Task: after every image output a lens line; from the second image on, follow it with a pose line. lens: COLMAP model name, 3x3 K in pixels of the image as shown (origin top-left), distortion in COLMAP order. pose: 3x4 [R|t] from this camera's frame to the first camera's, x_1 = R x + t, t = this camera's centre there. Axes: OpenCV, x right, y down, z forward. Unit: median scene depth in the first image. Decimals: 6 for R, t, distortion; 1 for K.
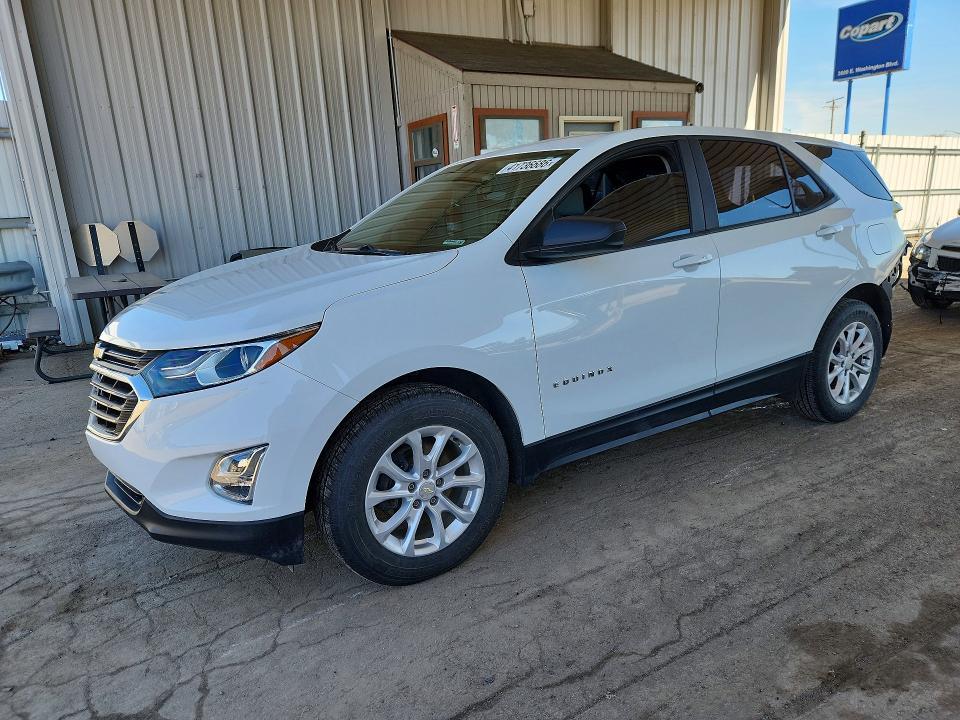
lens RADIAL K [[651.4, 0, 485.3], [0, 651.4, 358.5], [0, 0, 1]] dist [0.056831, -0.042824]
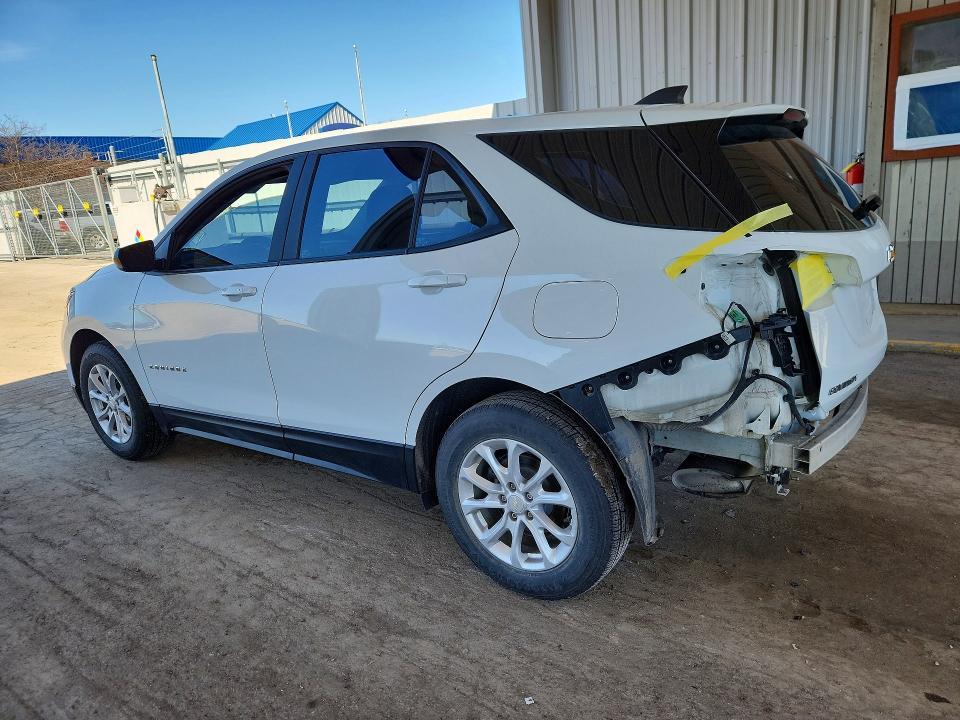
lens RADIAL K [[651.4, 0, 485.3], [0, 651.4, 358.5], [0, 0, 1]] dist [0.056831, -0.042824]
pose [[0.363792, 0.246164, -0.898364, 1.351069], [-0.157227, 0.966838, 0.201257, -0.305256], [0.918115, 0.068032, 0.390432, 0.956310]]
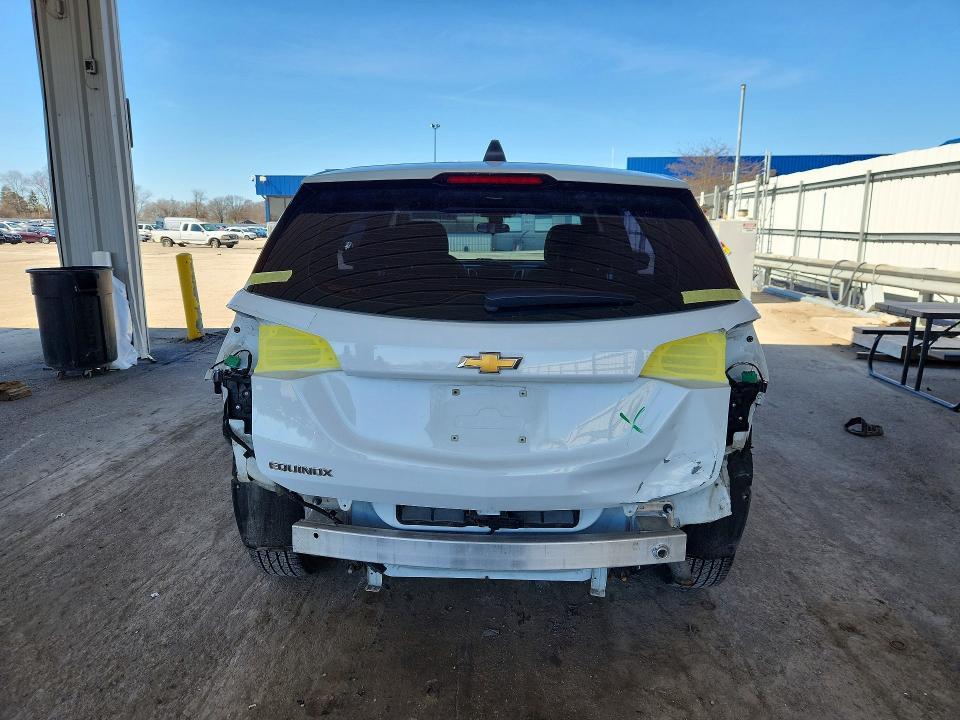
lens RADIAL K [[651.4, 0, 485.3], [0, 651.4, 358.5], [0, 0, 1]] dist [0.056831, -0.042824]
pose [[-0.573890, 0.193194, -0.795818, 1.264394], [-0.185994, 0.915632, 0.356406, -0.550061], [0.797531, 0.352555, -0.489539, 1.939393]]
